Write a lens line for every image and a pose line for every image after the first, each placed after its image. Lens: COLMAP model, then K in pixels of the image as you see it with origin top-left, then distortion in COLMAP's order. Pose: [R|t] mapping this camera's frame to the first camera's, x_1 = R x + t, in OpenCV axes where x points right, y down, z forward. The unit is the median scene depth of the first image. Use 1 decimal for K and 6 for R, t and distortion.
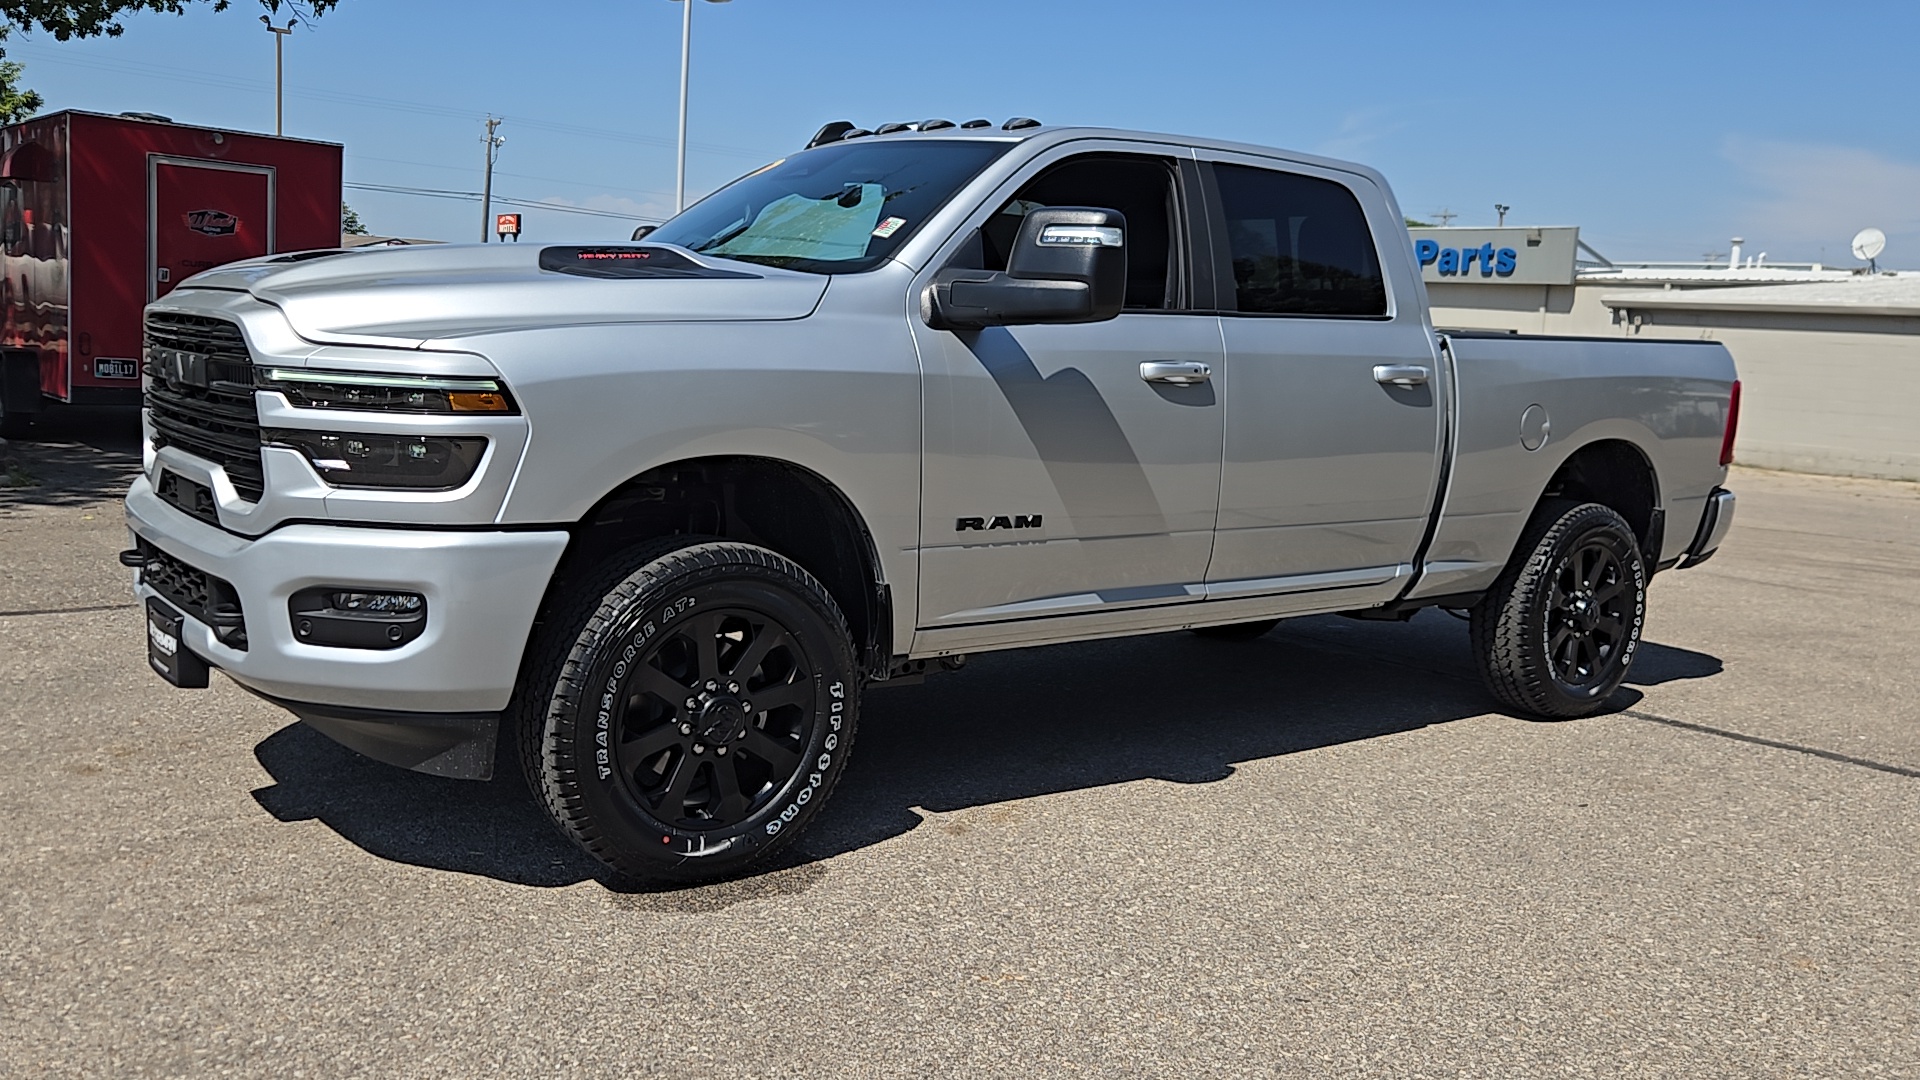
lens RADIAL K [[1613.6, 0, 950.8], [0, 1613.6, 535.7], [0, 0, 1]] dist [0.000526, 0.023892]
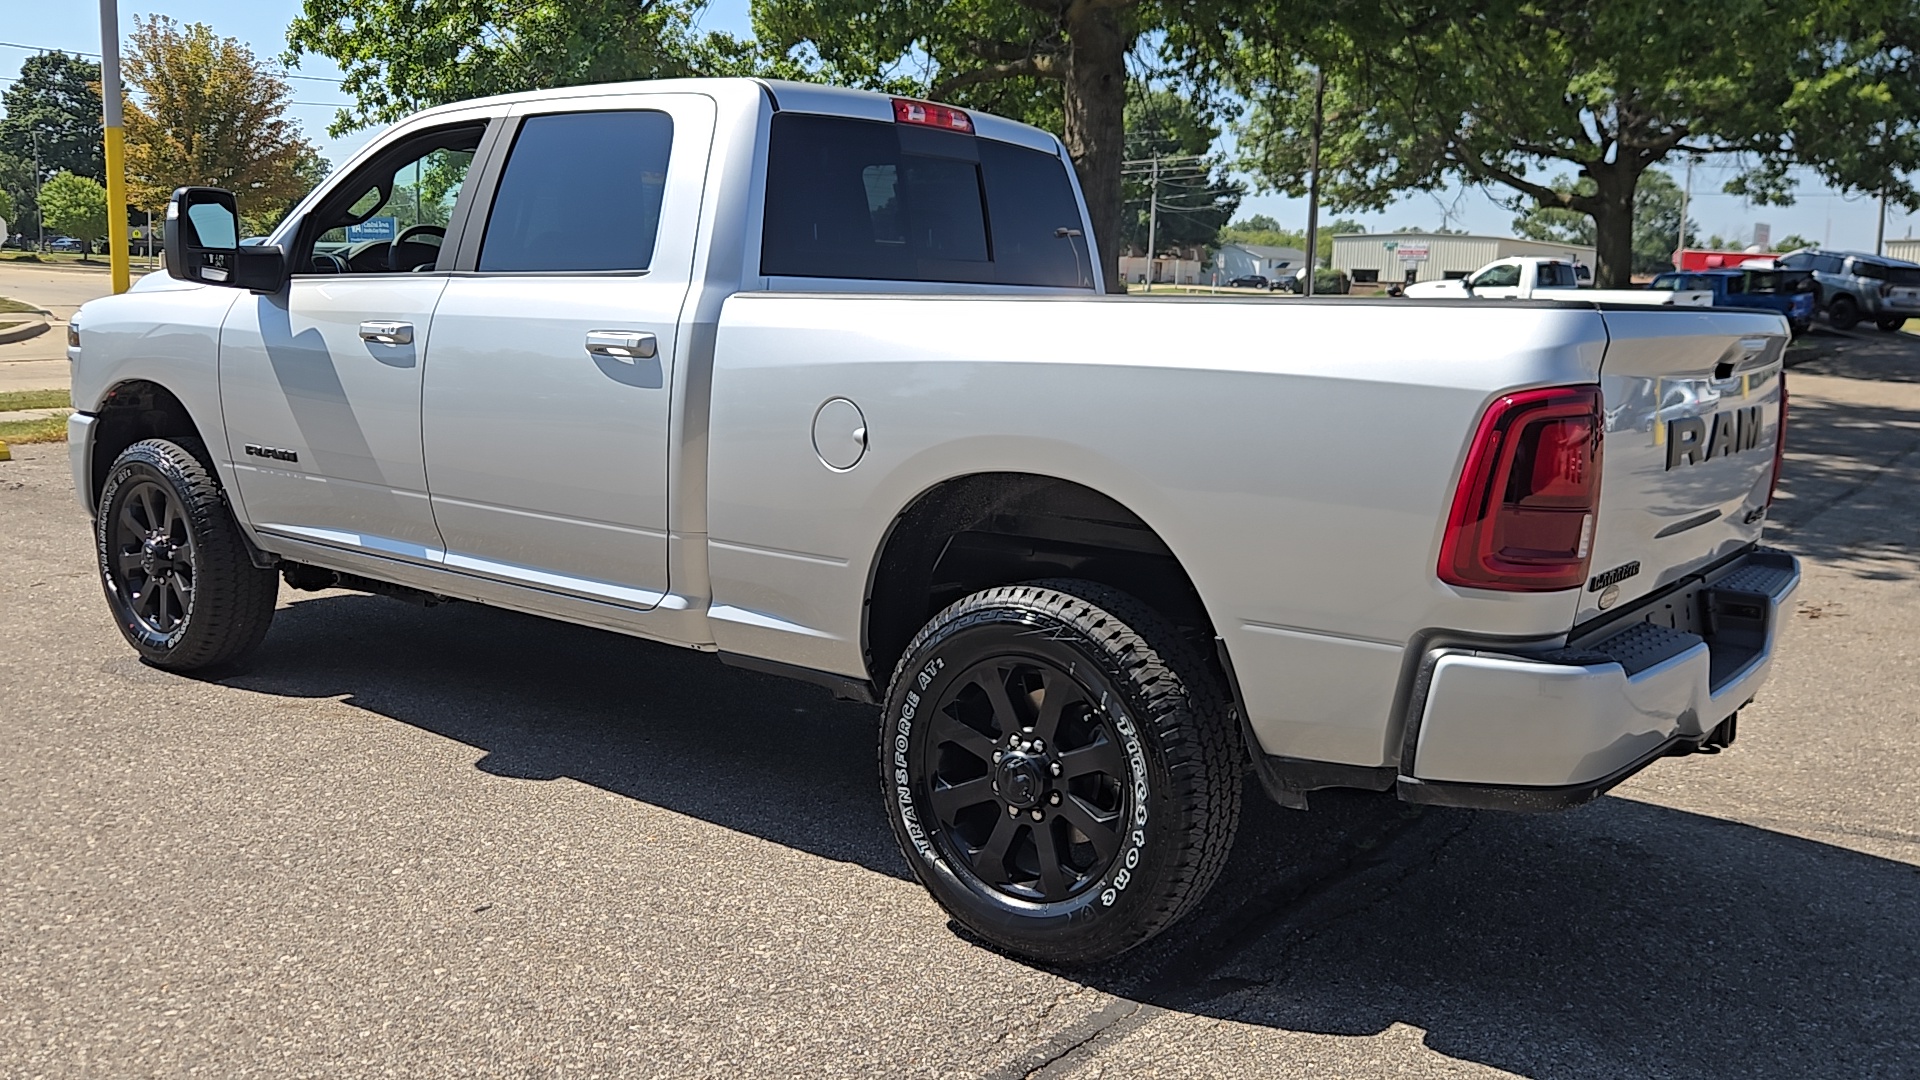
lens RADIAL K [[1613.6, 0, 954.8], [0, 1613.6, 530.6], [0, 0, 1]] dist [0.000526, 0.023892]
pose [[0.258183, 0.100859, -0.960817, 1.165732], [-0.142363, 0.987650, 0.065421, -0.090334], [0.955549, 0.119894, 0.269353, 1.025300]]
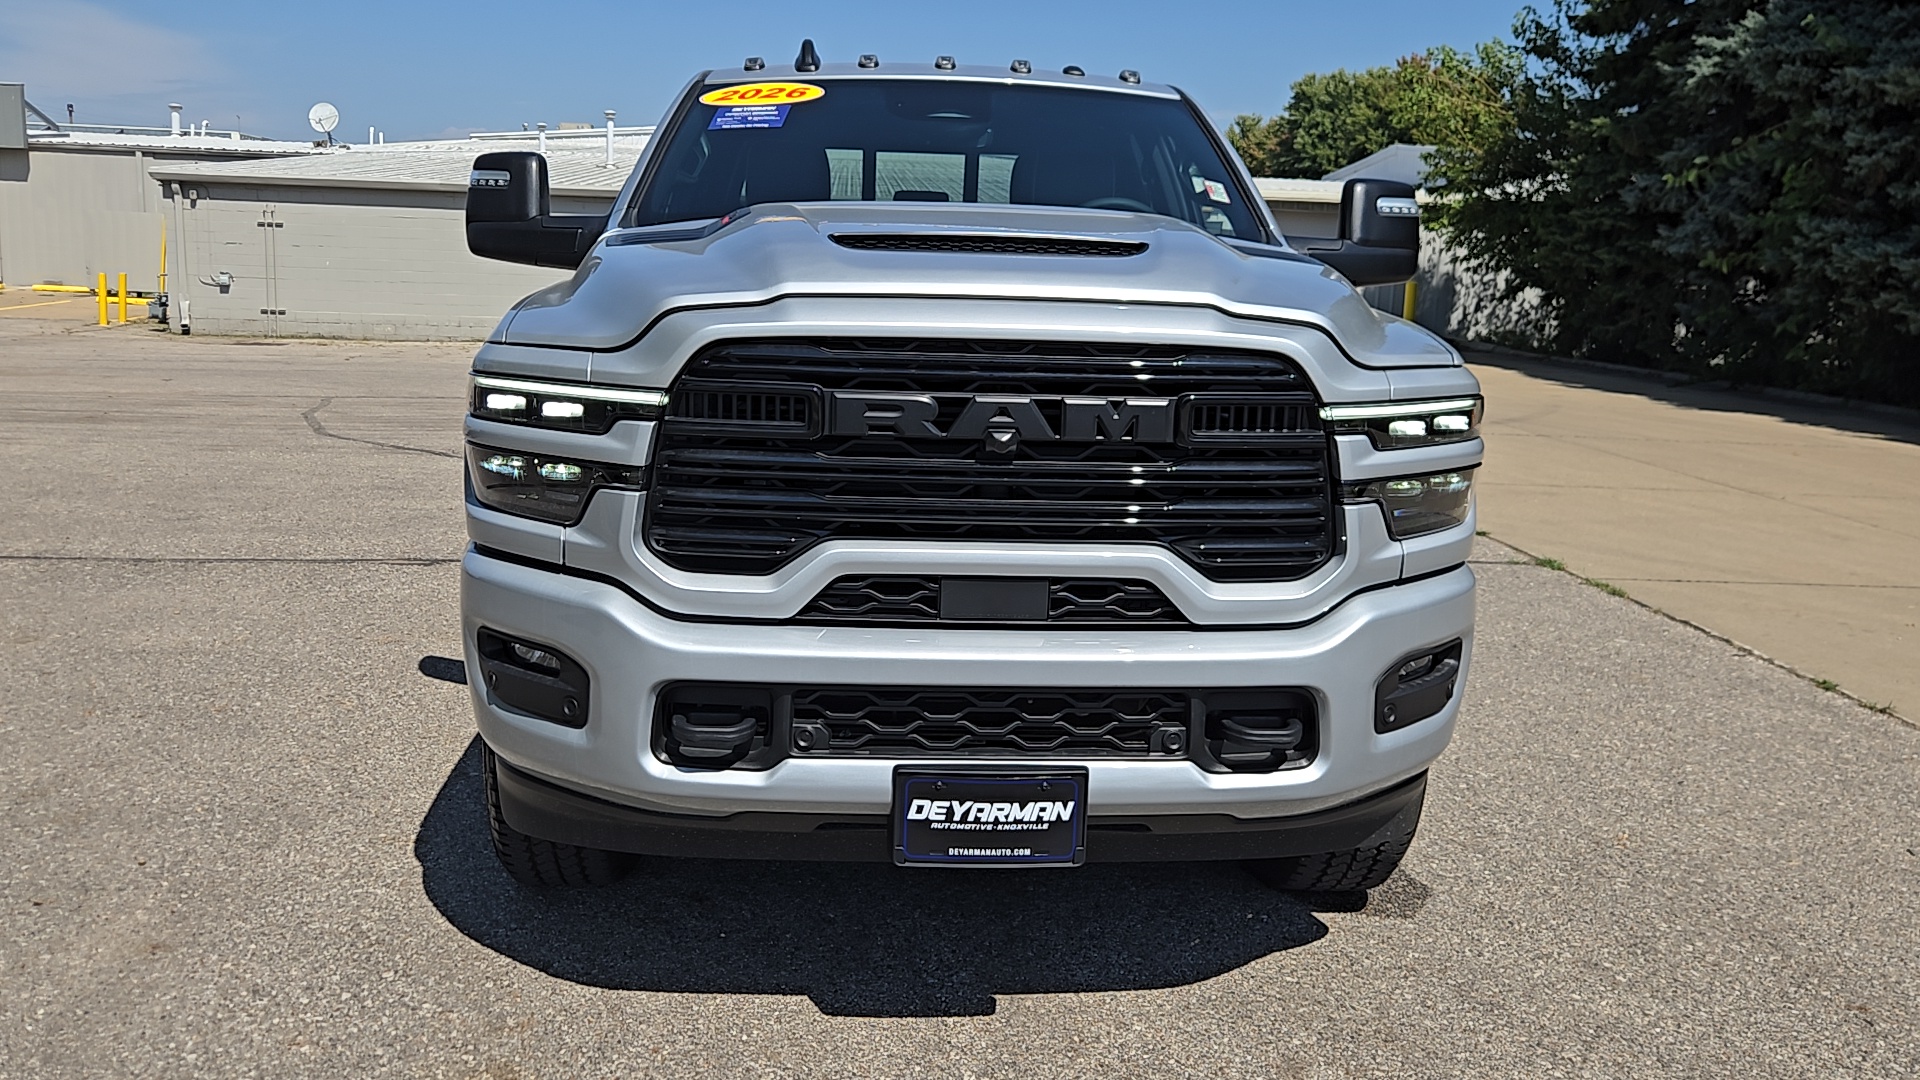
lens RADIAL K [[1613.6, 0, 951.2], [0, 1613.6, 546.9], [0, 0, 1]] dist [0.000526, 0.023892]
pose [[0.560859, -0.181613, 0.807747, -0.842805], [0.107122, 0.983361, 0.146718, -0.123207], [-0.820952, 0.004240, 0.570981, 0.509757]]
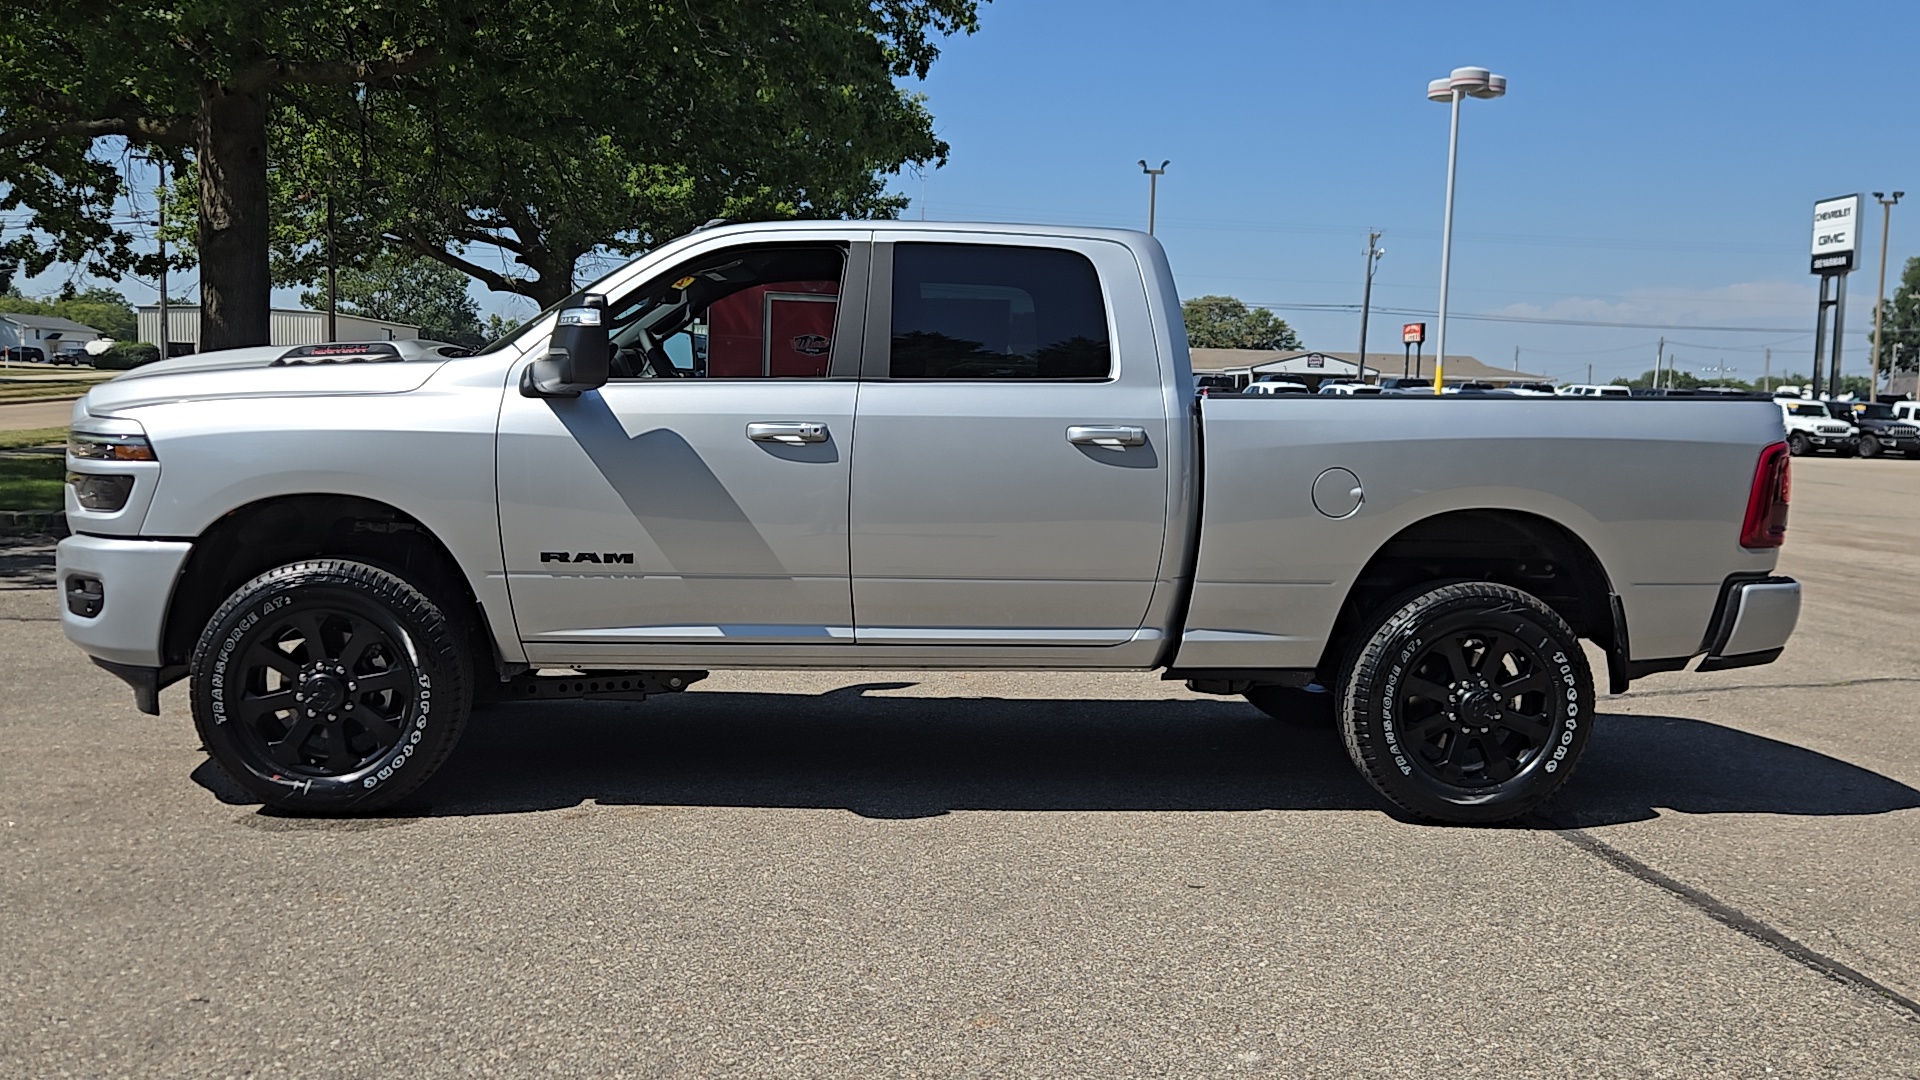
lens RADIAL K [[1613.6, 0, 958.0], [0, 1613.6, 539.3], [0, 0, 1]] dist [0.000526, 0.023892]
pose [[0.838617, 0.018978, -0.544390, 0.800531], [-0.054372, 0.997318, -0.048990, 0.019422], [0.542001, 0.070683, 0.837400, 0.126533]]
